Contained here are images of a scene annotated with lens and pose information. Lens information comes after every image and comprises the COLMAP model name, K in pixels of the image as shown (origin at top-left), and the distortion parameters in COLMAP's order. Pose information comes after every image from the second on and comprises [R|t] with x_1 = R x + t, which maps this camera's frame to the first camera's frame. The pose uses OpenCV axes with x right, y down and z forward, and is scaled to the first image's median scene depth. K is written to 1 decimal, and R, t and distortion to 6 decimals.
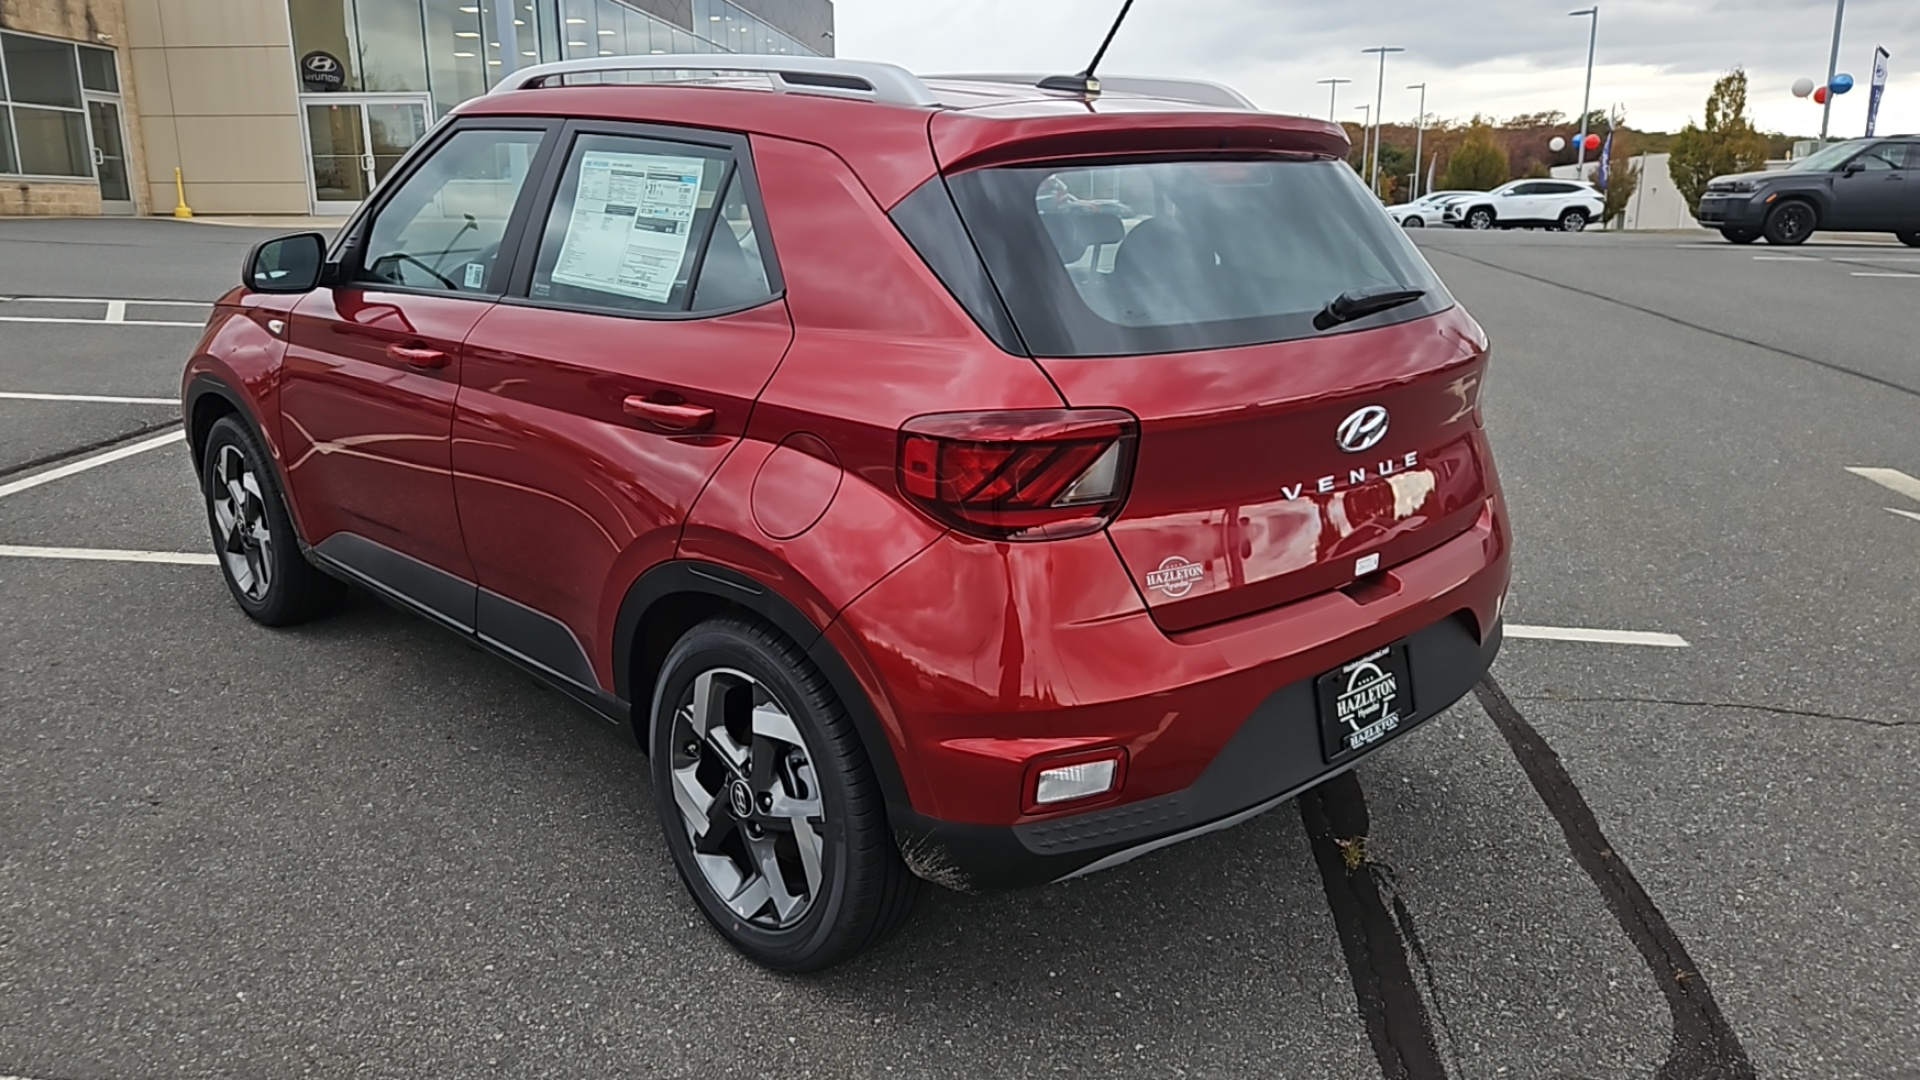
lens RADIAL K [[1427.4, 0, 951.5], [0, 1427.4, 548.8], [0, 0, 1]] dist [0.058138, -0.019597]
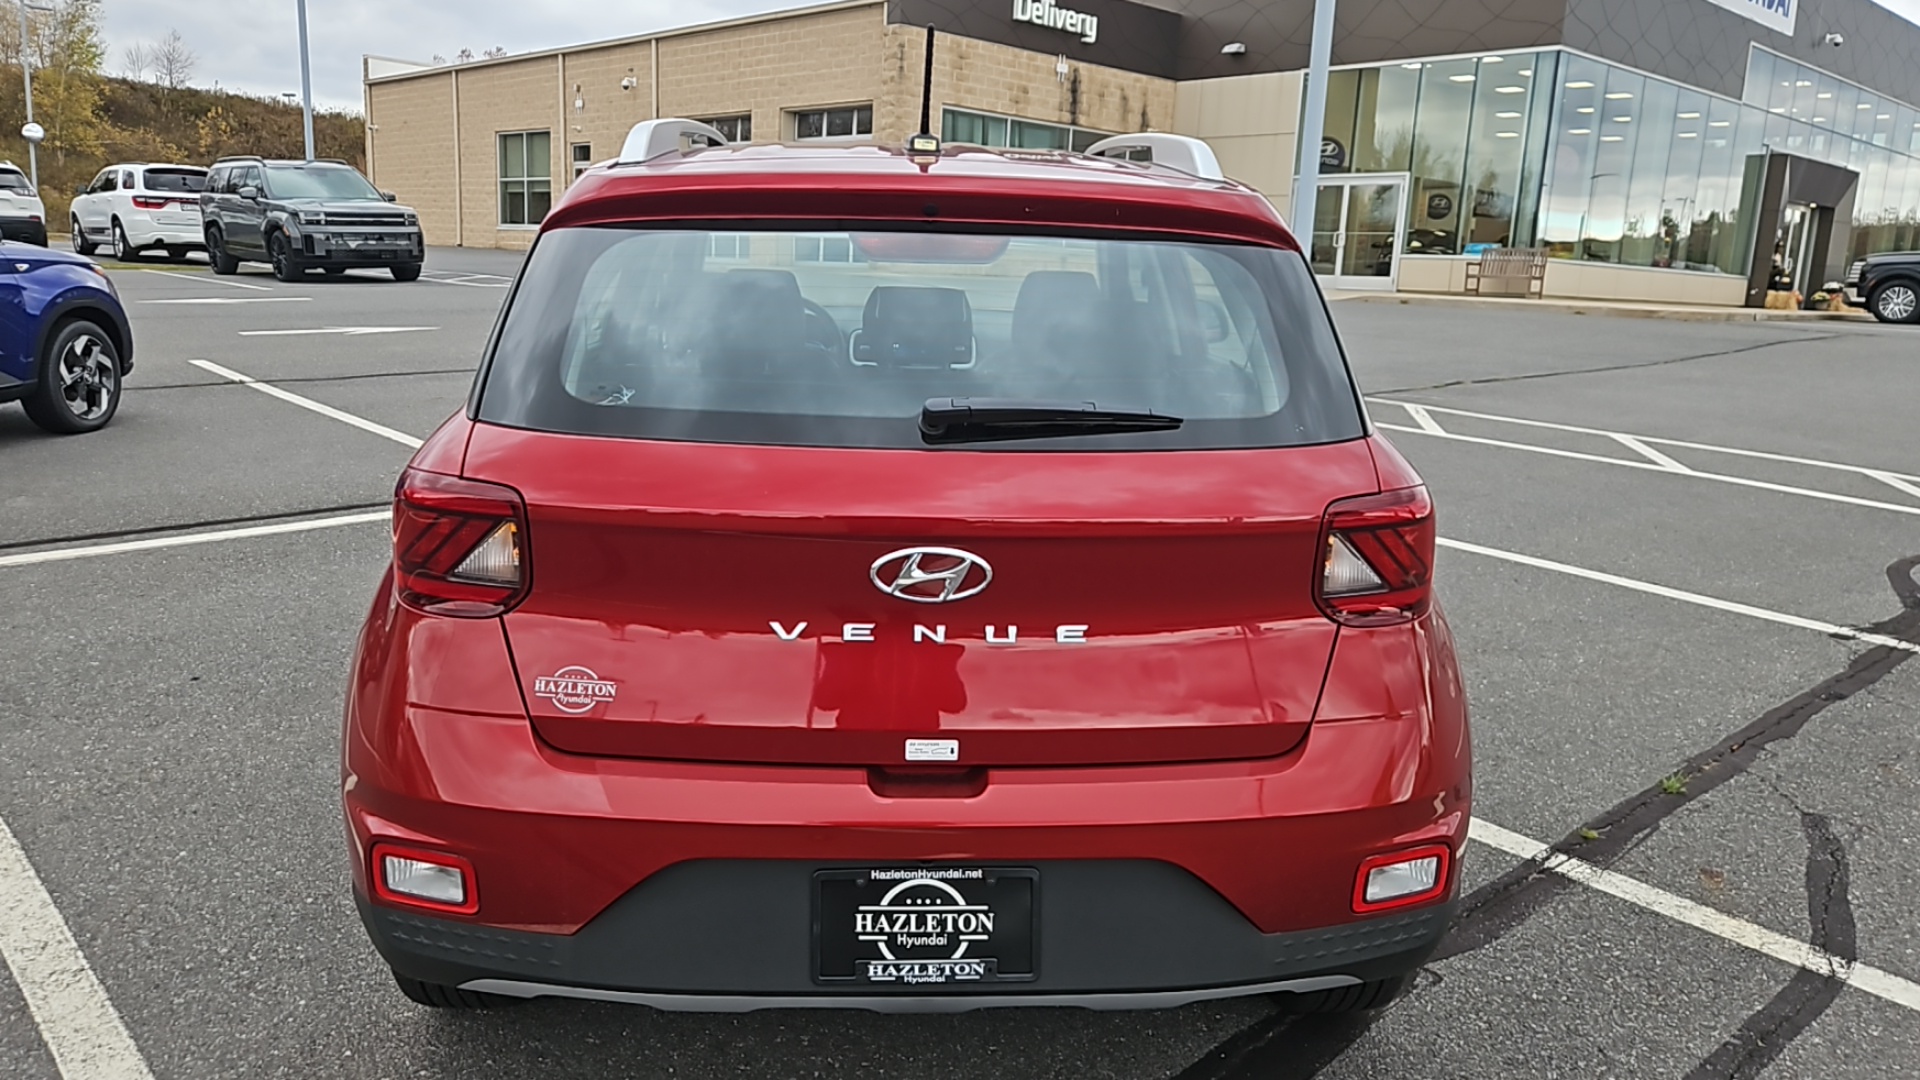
lens RADIAL K [[1427.4, 0, 956.3], [0, 1427.4, 530.9], [0, 0, 1]] dist [0.058138, -0.019597]
pose [[0.751814, 0.157863, -0.640199, 0.769772], [-0.197634, 0.980229, 0.009619, -0.114168], [0.629060, 0.119293, 0.768149, 0.404318]]
